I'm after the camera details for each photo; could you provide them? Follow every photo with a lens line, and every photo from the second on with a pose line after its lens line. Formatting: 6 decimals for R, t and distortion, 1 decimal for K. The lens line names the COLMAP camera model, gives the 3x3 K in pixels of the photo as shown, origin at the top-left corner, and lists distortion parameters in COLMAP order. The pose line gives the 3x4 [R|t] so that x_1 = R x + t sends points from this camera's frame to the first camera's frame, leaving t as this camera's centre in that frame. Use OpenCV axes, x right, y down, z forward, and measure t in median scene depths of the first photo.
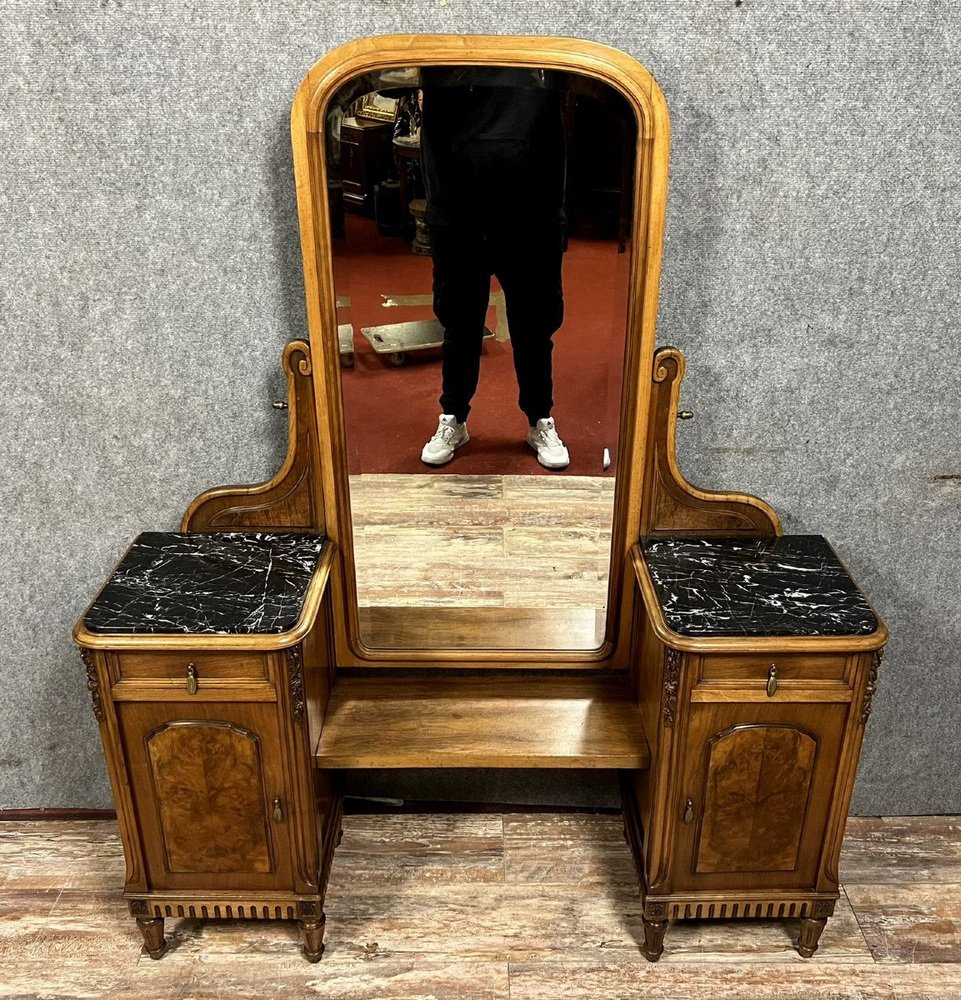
lens RADIAL K [[979.9, 0, 480.5], [0, 979.9, 500.0], [0, 0, 1]] dist [0.052317, -0.010324]
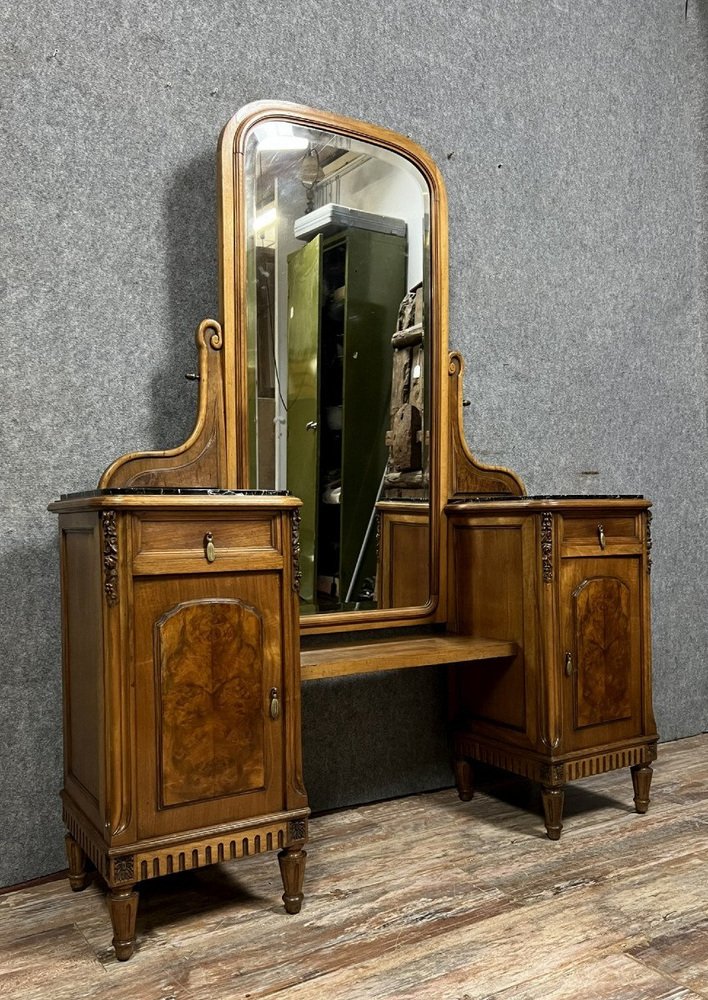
lens RADIAL K [[801.2, 0, 354.0], [0, 801.2, 500.0], [0, 0, 1]] dist [0.049846, -0.009788]
pose [[0.869858, -0.028651, 0.492469, -0.520937], [0.227569, 0.909044, -0.349072, 0.421793], [-0.437675, 0.415713, 0.797260, 0.221332]]
